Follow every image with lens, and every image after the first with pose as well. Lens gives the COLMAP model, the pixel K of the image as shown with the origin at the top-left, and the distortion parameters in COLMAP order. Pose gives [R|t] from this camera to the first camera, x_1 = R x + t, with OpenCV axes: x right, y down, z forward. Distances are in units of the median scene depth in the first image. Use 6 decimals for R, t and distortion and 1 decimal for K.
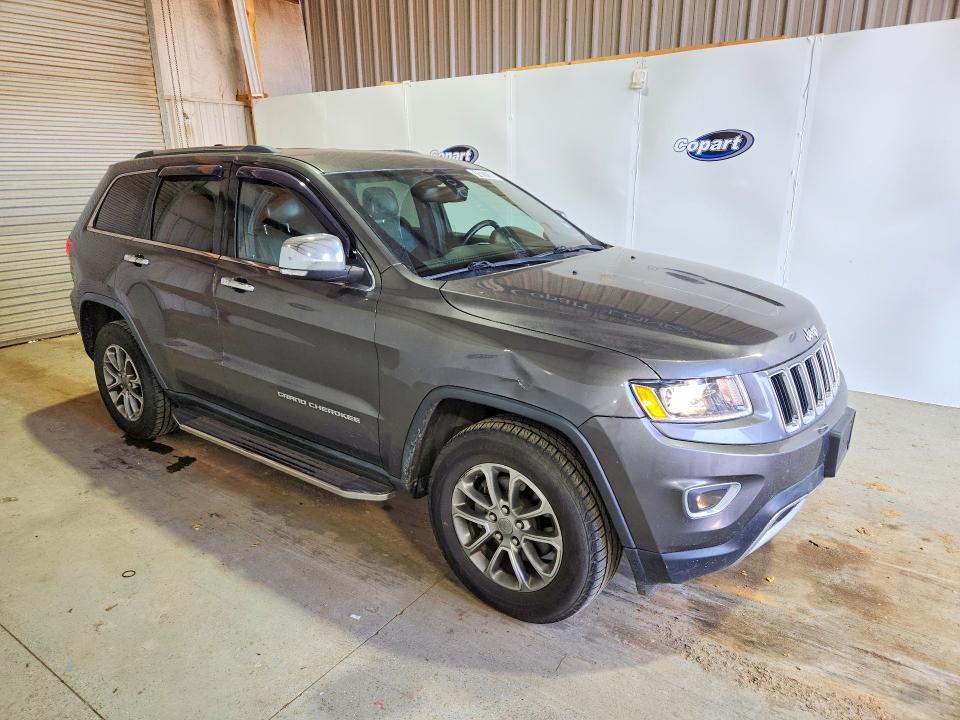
lens RADIAL K [[651.4, 0, 480.0], [0, 651.4, 360.0], [0, 0, 1]] dist [0.034054, -0.001165]
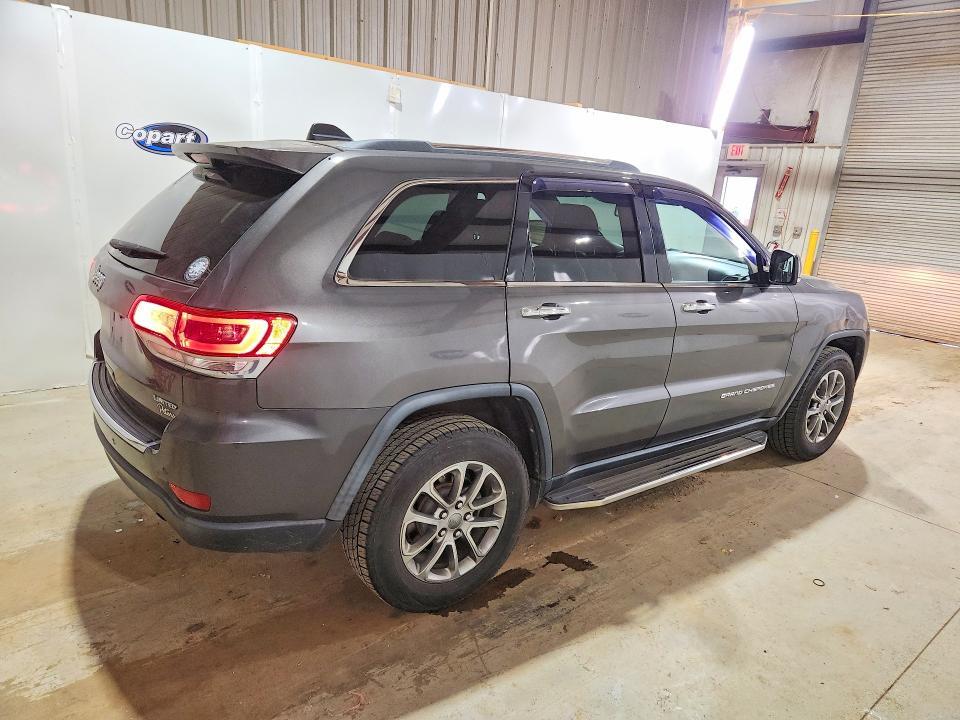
lens RADIAL K [[651.4, 0, 480.0], [0, 651.4, 360.0], [0, 0, 1]] dist [0.034054, -0.001165]
pose [[0.262030, -0.224881, 0.938493, -0.484834], [0.204919, 0.963260, 0.173602, -0.095031], [-0.943053, 0.146827, 0.298486, 0.351221]]
